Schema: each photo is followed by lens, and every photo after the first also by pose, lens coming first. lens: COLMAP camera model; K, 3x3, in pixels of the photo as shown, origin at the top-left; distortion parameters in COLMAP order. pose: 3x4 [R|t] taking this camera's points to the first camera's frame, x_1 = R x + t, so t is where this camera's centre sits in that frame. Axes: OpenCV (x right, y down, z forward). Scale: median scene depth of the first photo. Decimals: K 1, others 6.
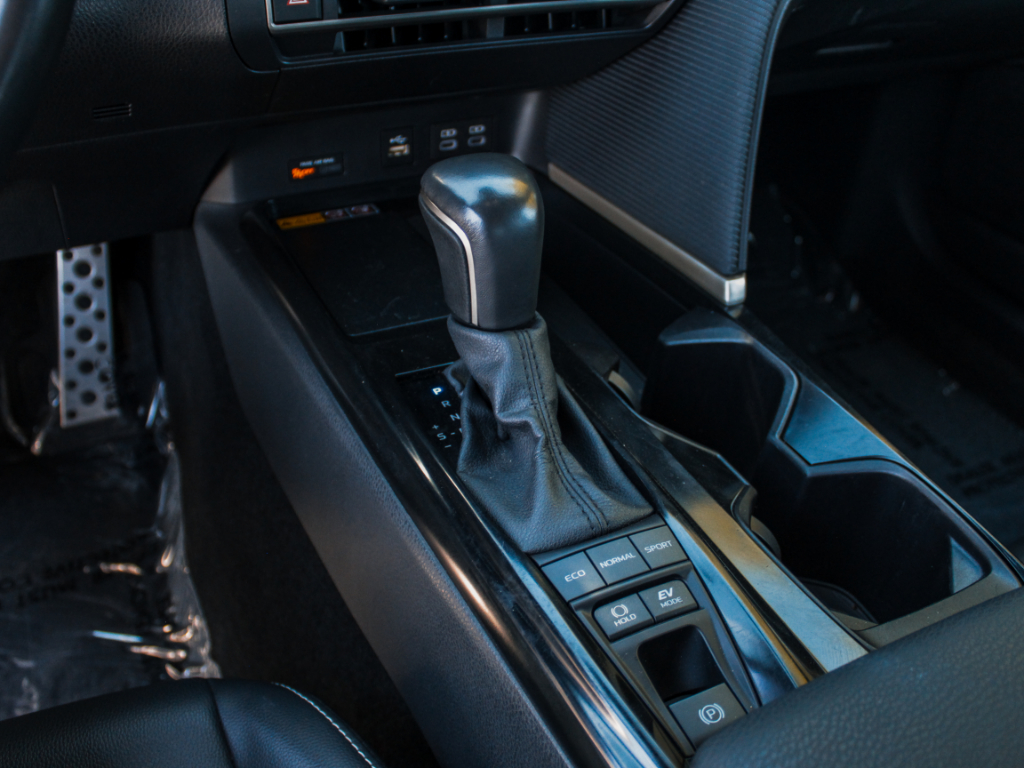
lens RADIAL K [[973.1, 0, 512.0], [0, 973.1, 384.0], [0, 0, 1]] dist [-0.154779, 0.118413]
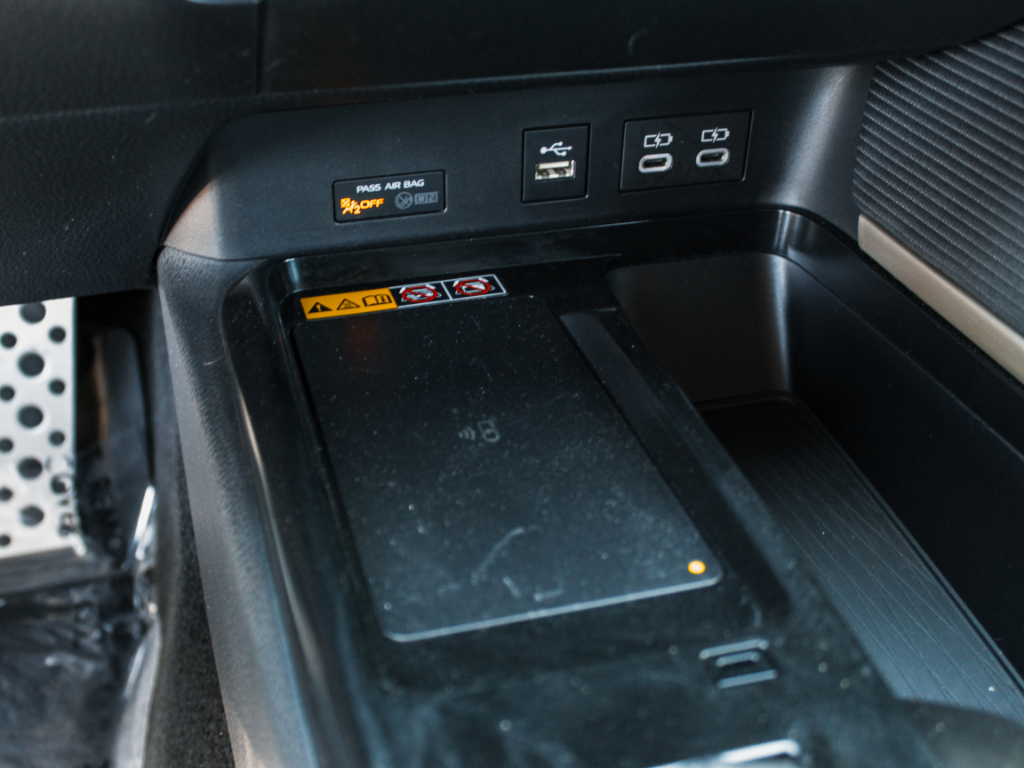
lens RADIAL K [[1207.3, 0, 512.0], [0, 1207.3, 384.0], [0, 0, 1]] dist [-0.094431, -0.006985]
pose [[0.984591, 0.082111, -0.154394, -0.053613], [-0.084321, 0.996408, -0.007812, -0.193732], [0.153198, 0.020710, 0.987978, 0.590406]]
